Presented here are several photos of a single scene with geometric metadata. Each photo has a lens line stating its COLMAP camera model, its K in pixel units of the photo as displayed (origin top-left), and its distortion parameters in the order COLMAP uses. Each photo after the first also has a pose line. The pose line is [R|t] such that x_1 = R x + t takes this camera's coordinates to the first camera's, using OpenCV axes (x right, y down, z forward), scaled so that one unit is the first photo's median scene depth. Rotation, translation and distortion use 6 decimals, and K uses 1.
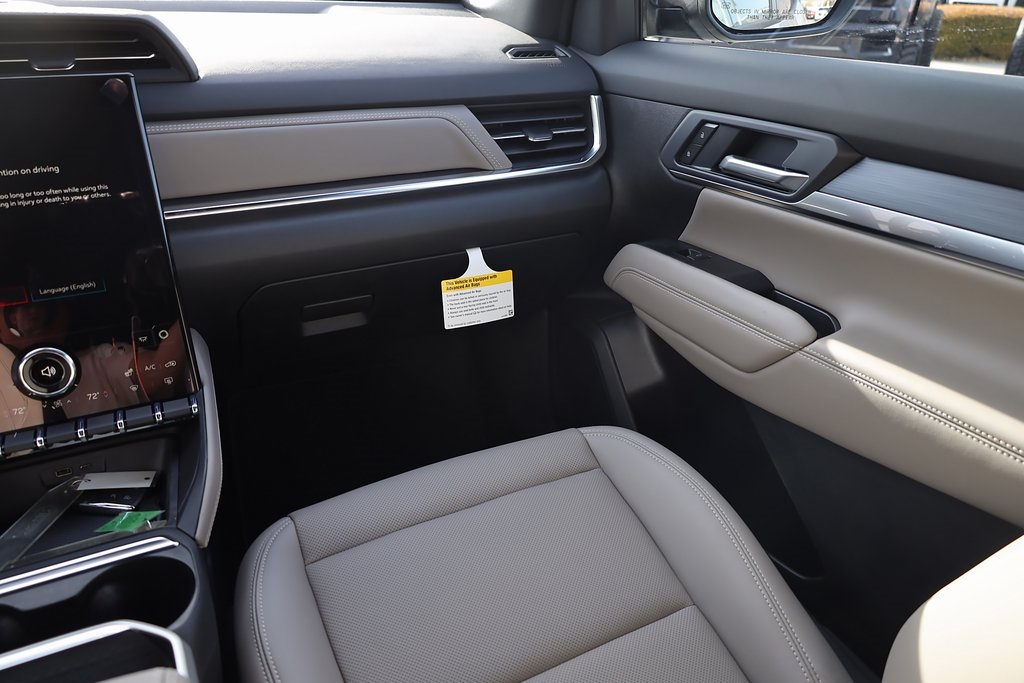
lens RADIAL K [[692.1, 0, 512.0], [0, 692.1, 341.5], [0, 0, 1]] dist [-0.002316, -0.001498]
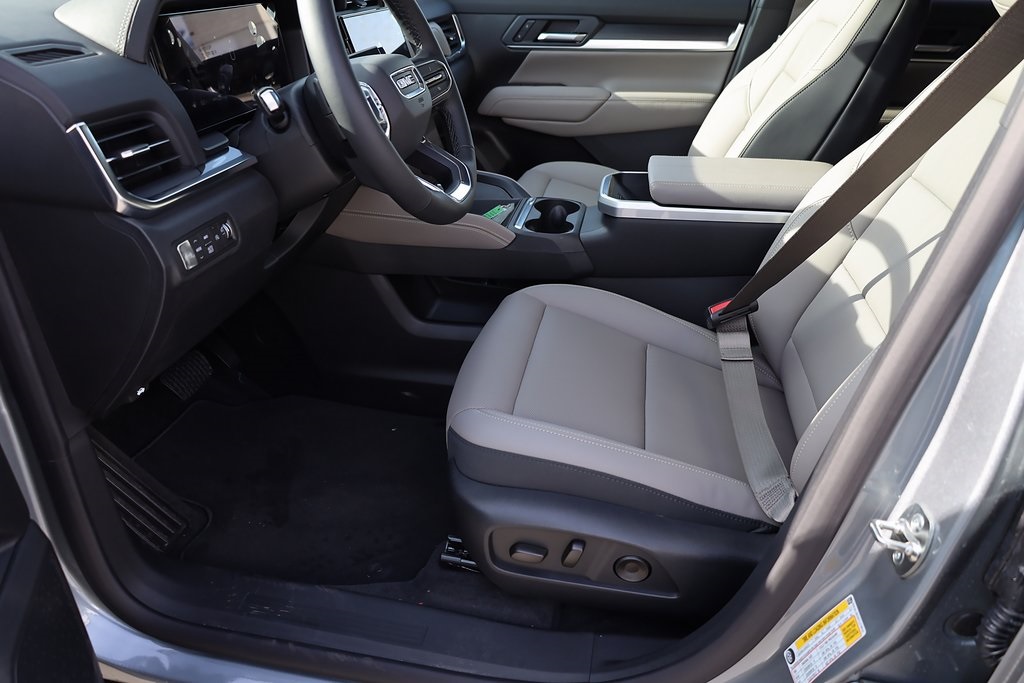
lens RADIAL K [[693.1, 0, 512.0], [0, 693.1, 341.5], [0, 0, 1]] dist [-0.010400, -0.000093]
pose [[0.615312, -0.386073, 0.687269, -1.544127], [0.343920, 0.915980, 0.206640, 0.143589], [-0.709303, 0.109218, 0.696391, -0.376854]]
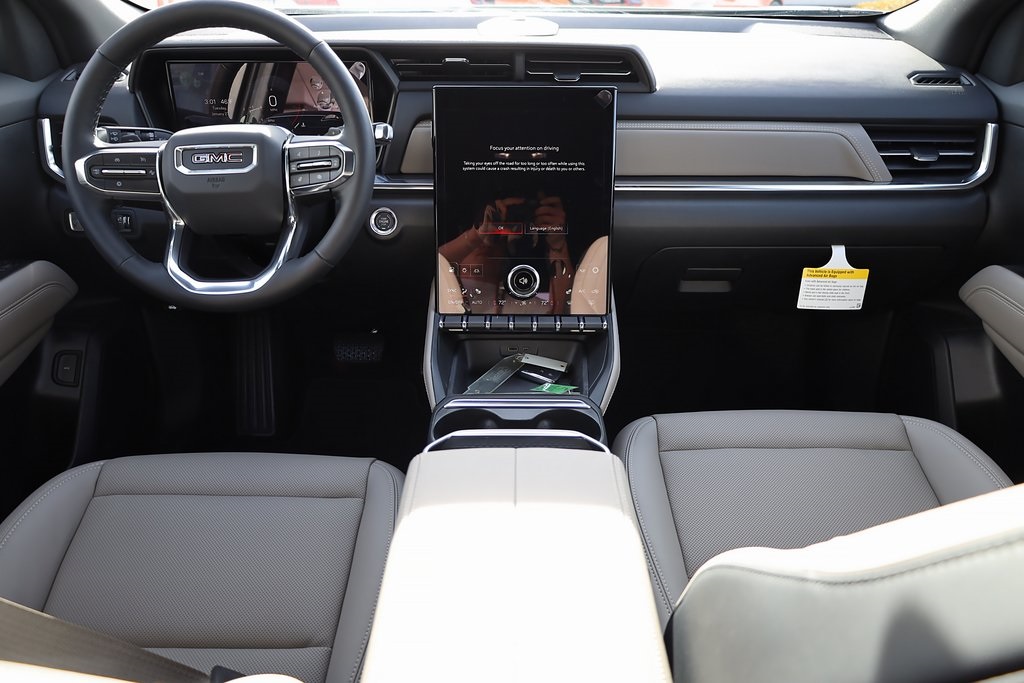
lens RADIAL K [[700.0, 0, 512.0], [0, 700.0, 341.5], [0, 0, 1]] dist [-0.007775, -0.006092]
pose [[0.885141, 0.219644, -0.410222, -0.024761], [-0.203273, 0.975536, 0.083723, 0.039083], [0.418576, 0.009280, 0.908134, -0.316240]]
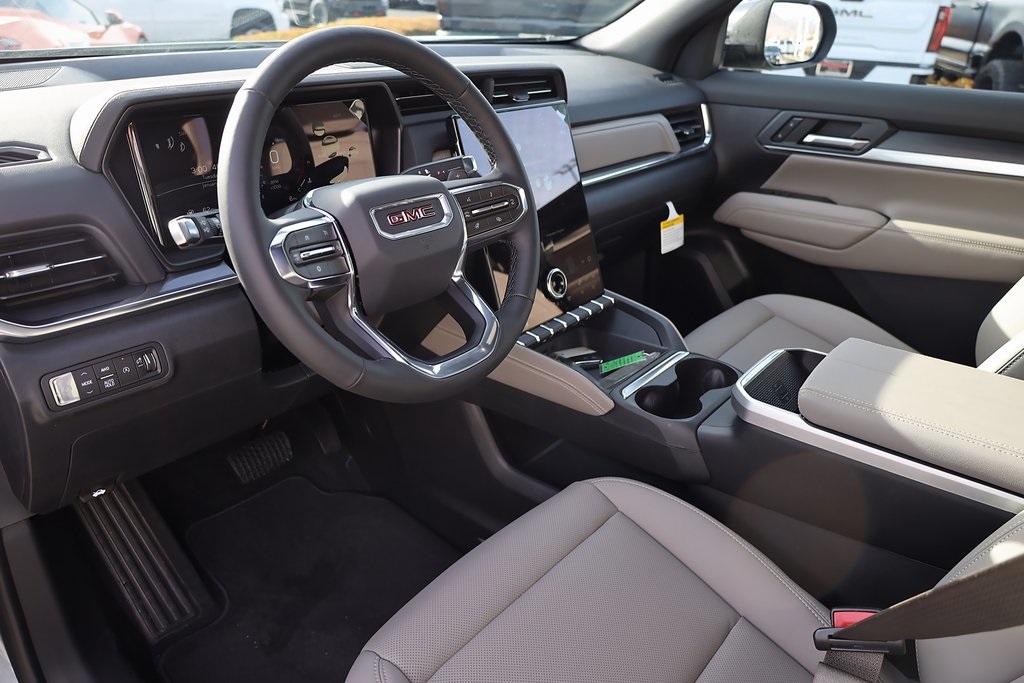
lens RADIAL K [[692.1, 0, 512.0], [0, 692.1, 341.5], [0, 0, 1]] dist [-0.002316, -0.001498]
pose [[0.928164, -0.154354, 0.338653, -0.994890], [0.157100, 0.987391, 0.019469, 0.097961], [-0.337388, 0.035132, 0.940710, -0.382675]]
